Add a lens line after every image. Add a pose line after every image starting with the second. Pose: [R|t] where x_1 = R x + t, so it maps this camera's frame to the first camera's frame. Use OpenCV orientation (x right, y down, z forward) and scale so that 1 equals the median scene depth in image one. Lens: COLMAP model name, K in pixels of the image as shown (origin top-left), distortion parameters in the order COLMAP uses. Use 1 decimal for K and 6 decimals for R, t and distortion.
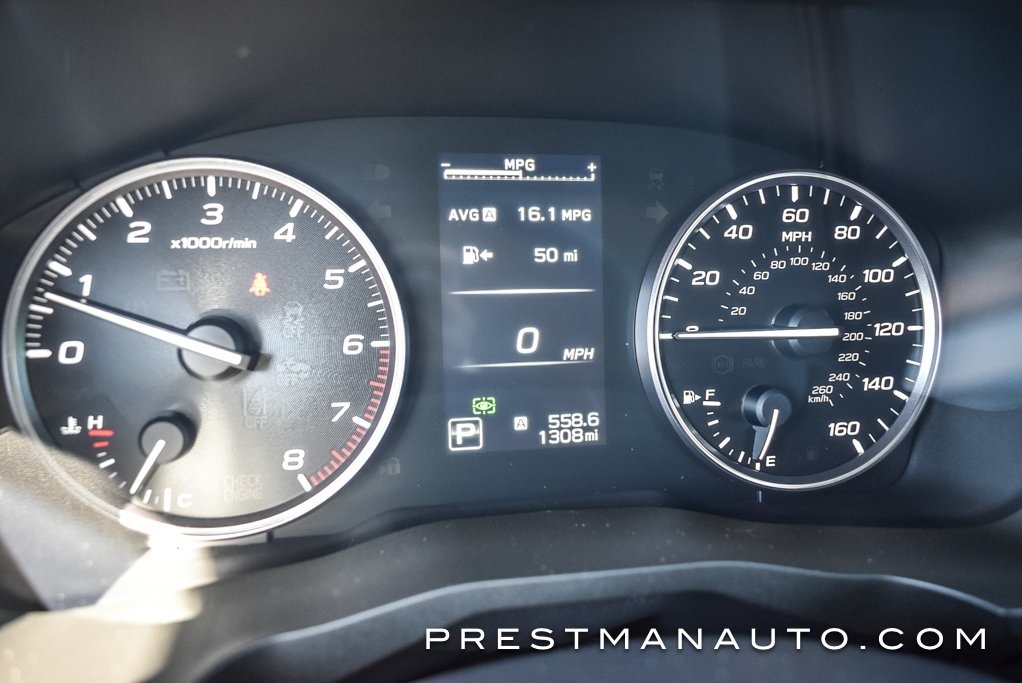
lens RADIAL K [[789.7, 0, 511.0], [0, 789.7, 341.5], [0, 0, 1]] dist [-0.010910, 0.002377]
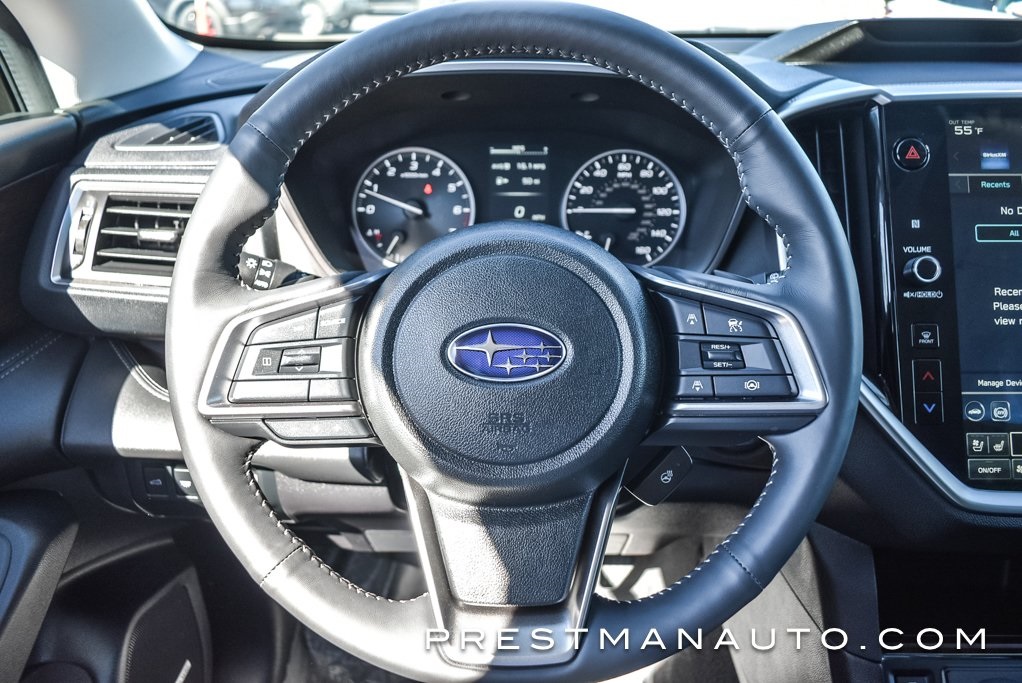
lens RADIAL K [[789.7, 0, 511.0], [0, 789.7, 341.5], [0, 0, 1]] dist [-0.010910, 0.002377]
pose [[0.974902, 0.047778, -0.217448, 0.613023], [-0.037528, 0.997992, 0.051029, 0.310978], [0.219449, -0.041588, 0.974737, -1.722204]]
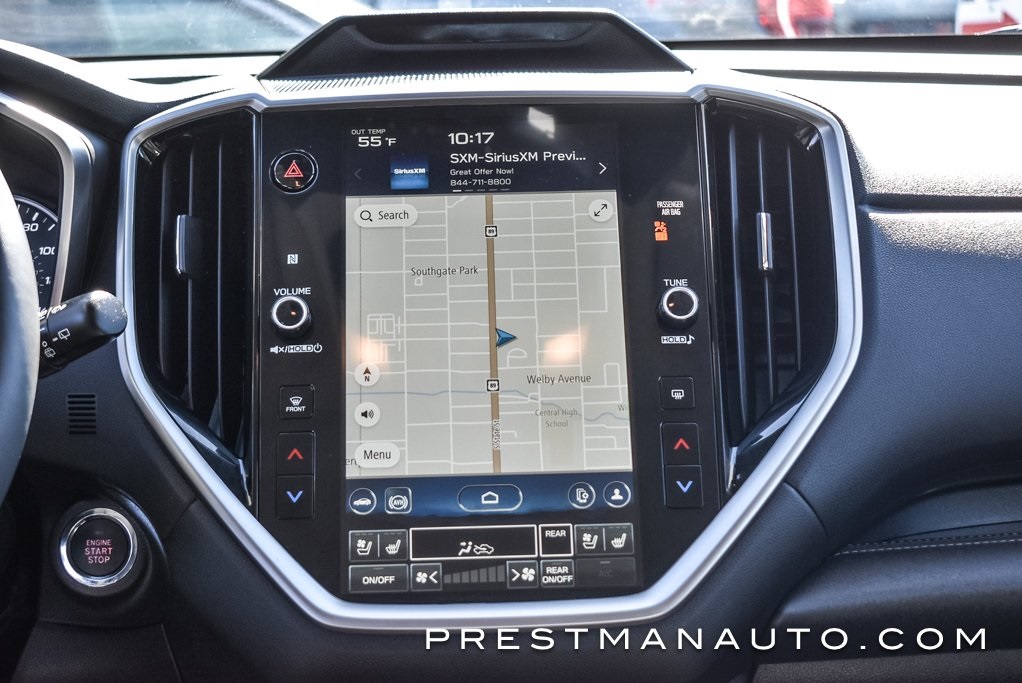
lens RADIAL K [[1815.7, 0, 511.0], [0, 1815.7, 341.5], [0, 0, 1]] dist [-0.022456, -0.086588]
pose [[0.979007, -0.030903, -0.201472, 2.452790], [-0.010565, 0.979418, -0.201568, 0.989583], [0.203554, 0.199465, 0.958530, -2.832906]]
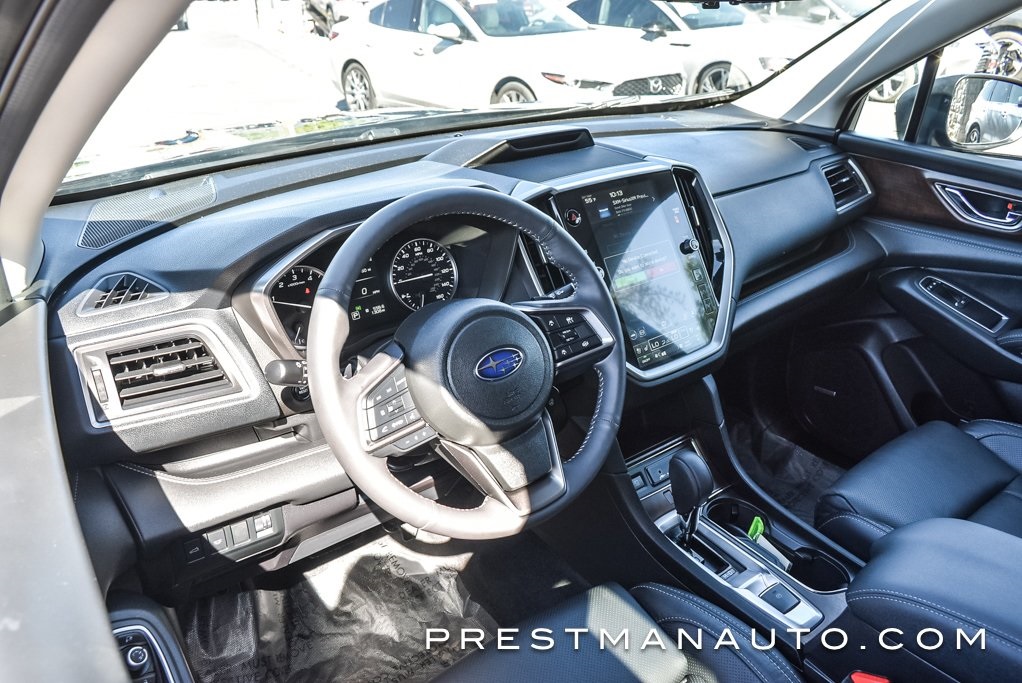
lens RADIAL K [[789.7, 0, 511.0], [0, 789.7, 341.5], [0, 0, 1]] dist [-0.010910, 0.002377]
pose [[0.899143, -0.234064, 0.369804, -0.896749], [0.213022, 0.972181, 0.097390, 0.016263], [-0.382313, -0.008791, 0.923991, -3.205765]]
